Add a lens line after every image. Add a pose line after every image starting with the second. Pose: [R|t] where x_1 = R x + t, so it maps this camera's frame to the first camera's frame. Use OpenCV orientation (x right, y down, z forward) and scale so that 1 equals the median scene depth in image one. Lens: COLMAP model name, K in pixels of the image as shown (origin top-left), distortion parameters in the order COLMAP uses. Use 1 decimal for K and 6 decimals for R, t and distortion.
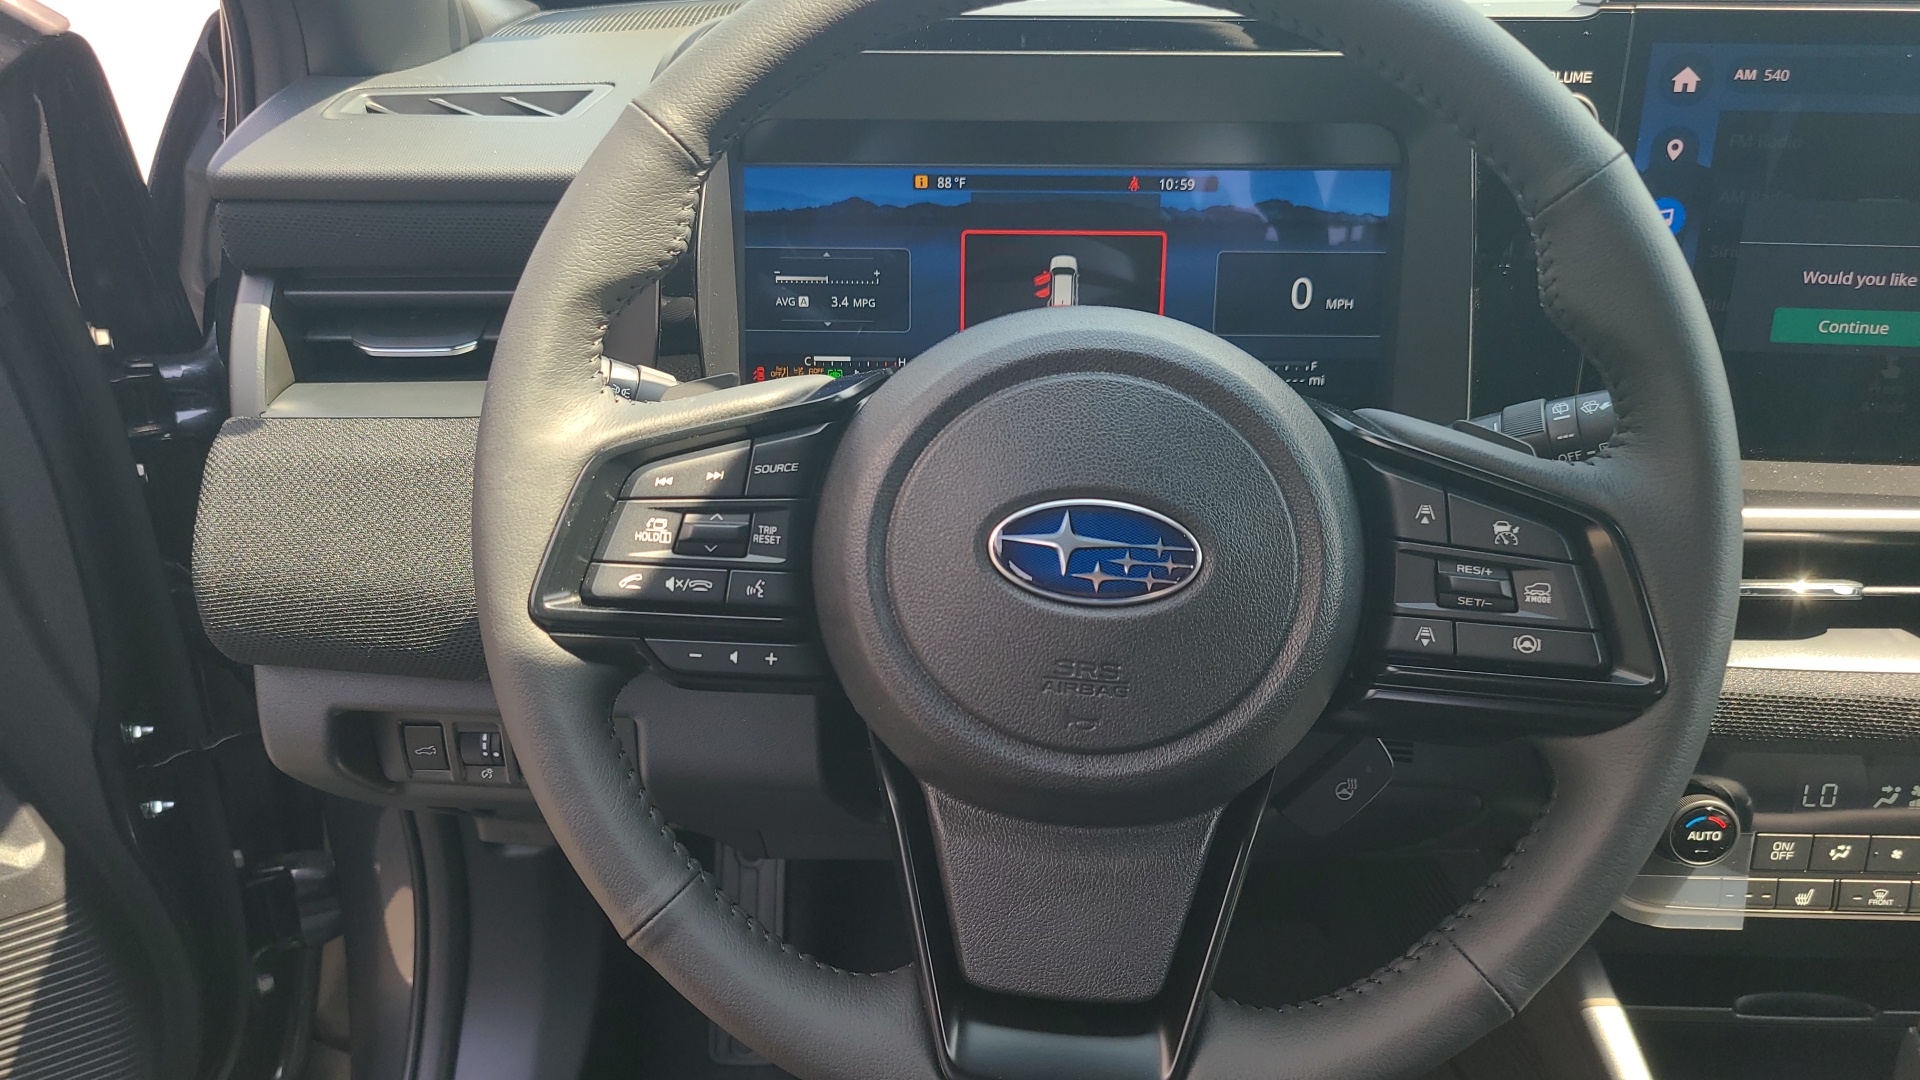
lens RADIAL K [[1454.4, 0, 960.0], [0, 1454.4, 540.0], [0, 0, 1]] dist [0.043171, -0.056040]
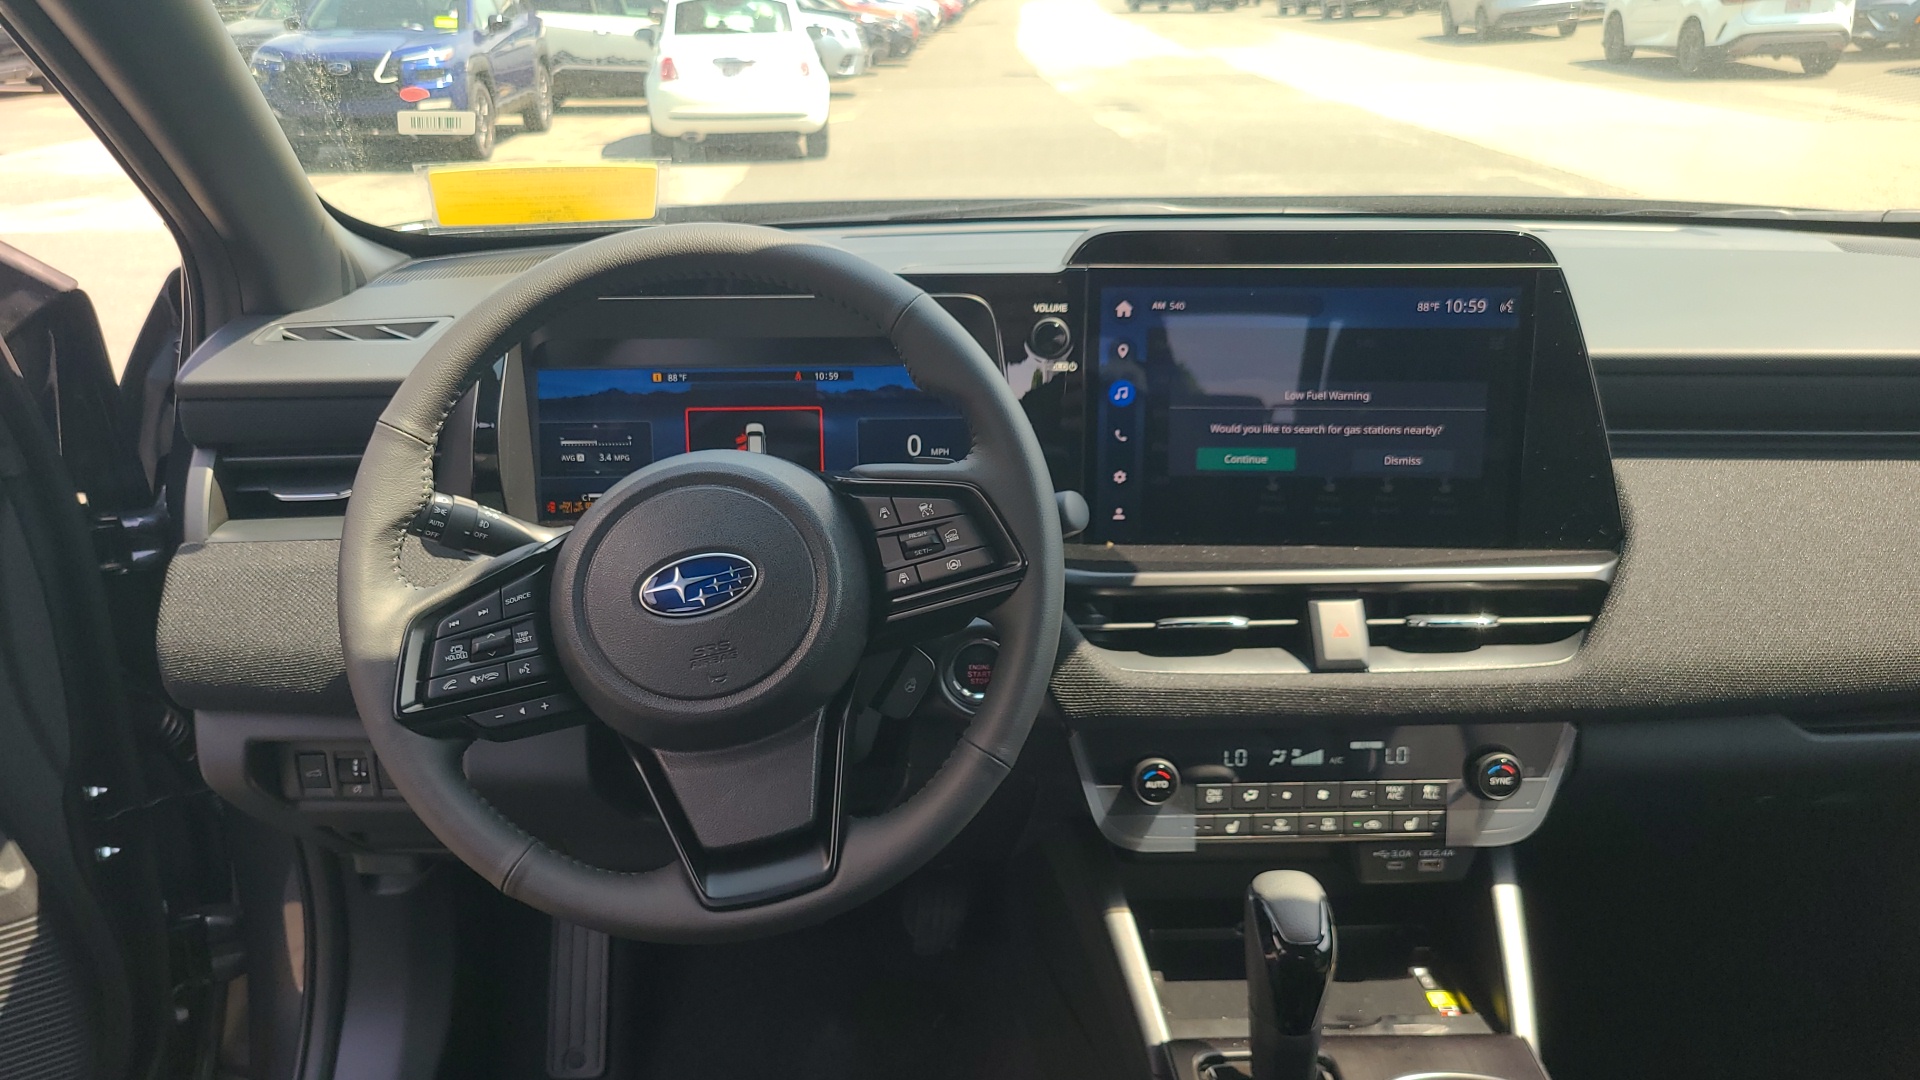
lens RADIAL K [[1458.7, 0, 948.6], [0, 1458.7, 543.5], [0, 0, 1]] dist [0.009648, -0.005645]
pose [[0.998392, -0.023694, 0.051492, 0.190307], [0.029549, 0.992798, -0.116103, 0.107516], [-0.048370, 0.117438, 0.991902, -0.484358]]
